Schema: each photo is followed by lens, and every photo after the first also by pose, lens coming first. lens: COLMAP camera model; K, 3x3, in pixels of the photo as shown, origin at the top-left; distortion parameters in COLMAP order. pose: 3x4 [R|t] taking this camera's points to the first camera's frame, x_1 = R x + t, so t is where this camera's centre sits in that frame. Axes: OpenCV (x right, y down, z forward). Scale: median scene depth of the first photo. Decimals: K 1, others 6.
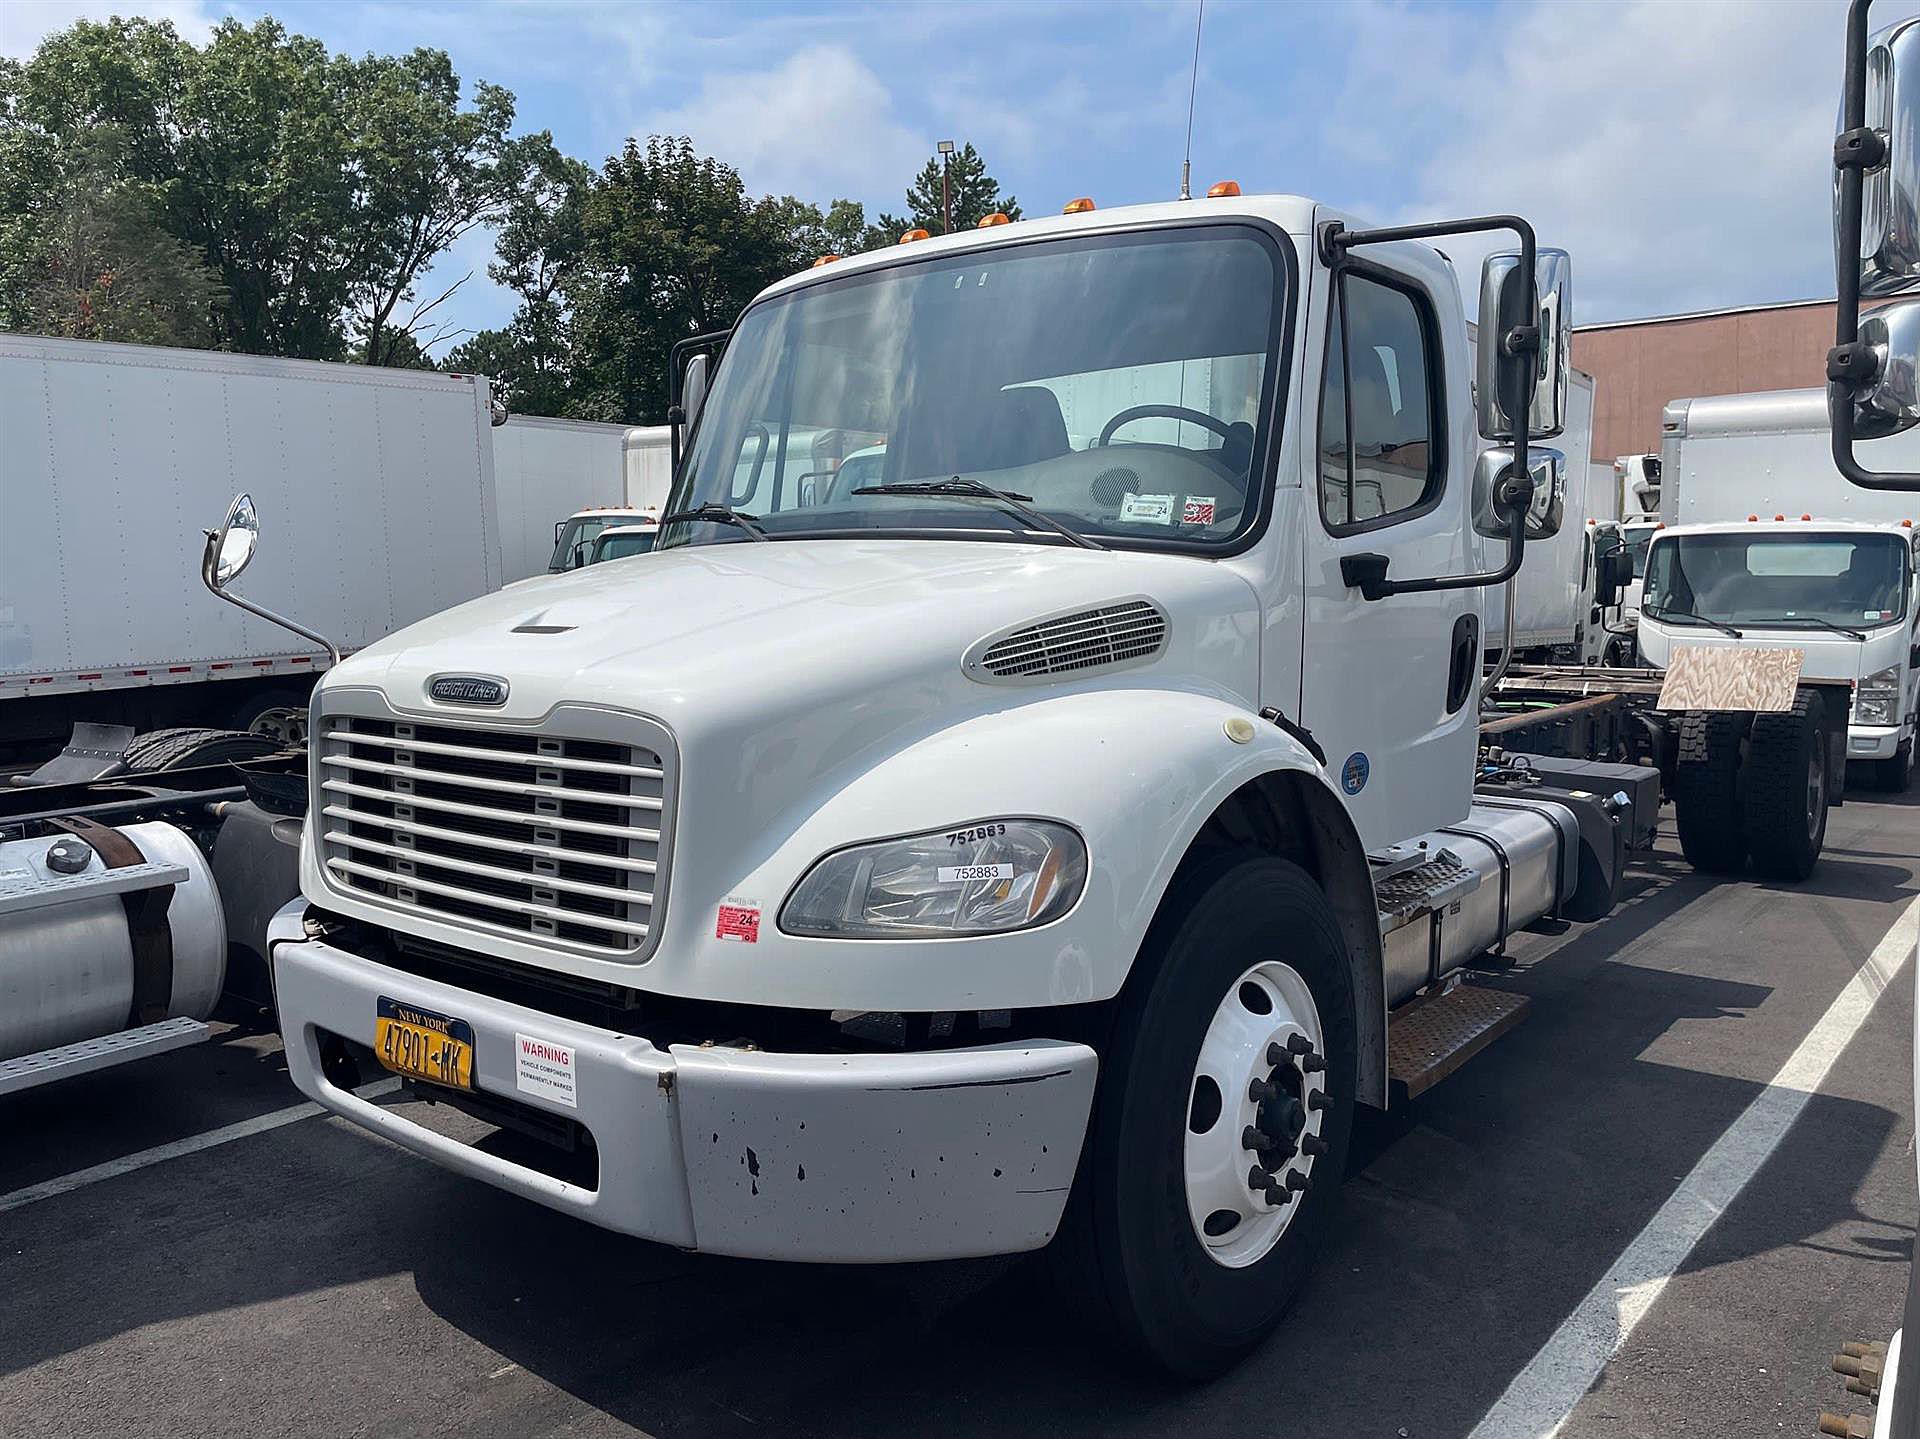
lens RADIAL K [[1433.2, 0, 960.0], [0, 1433.2, 719.5], [0, 0, 1]] dist [0.005088, 0.000670]
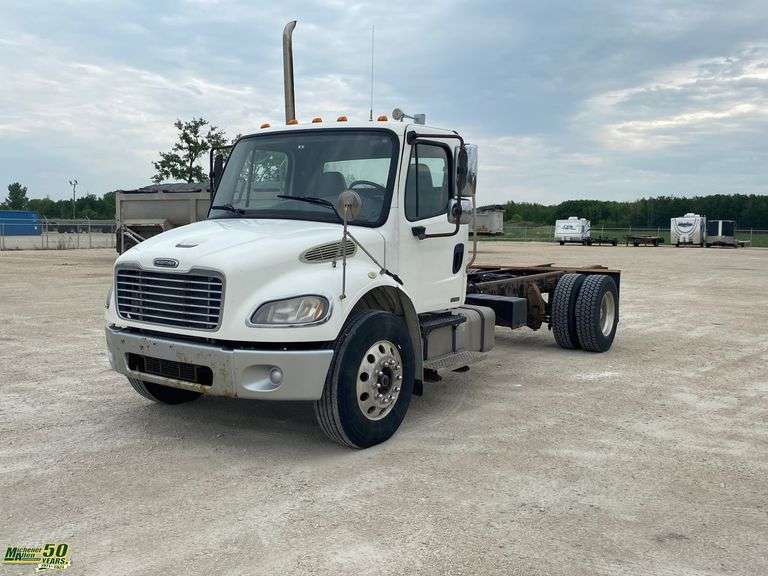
lens RADIAL K [[573.3, 0, 384.0], [0, 573.3, 288.0], [0, 0, 1]] dist [0.005088, 0.000670]
pose [[0.993317, 0.004602, 0.115326, 0.043139], [-0.006971, 0.999773, 0.020148, 0.009427], [-0.115207, -0.020818, 0.993123, -0.476155]]
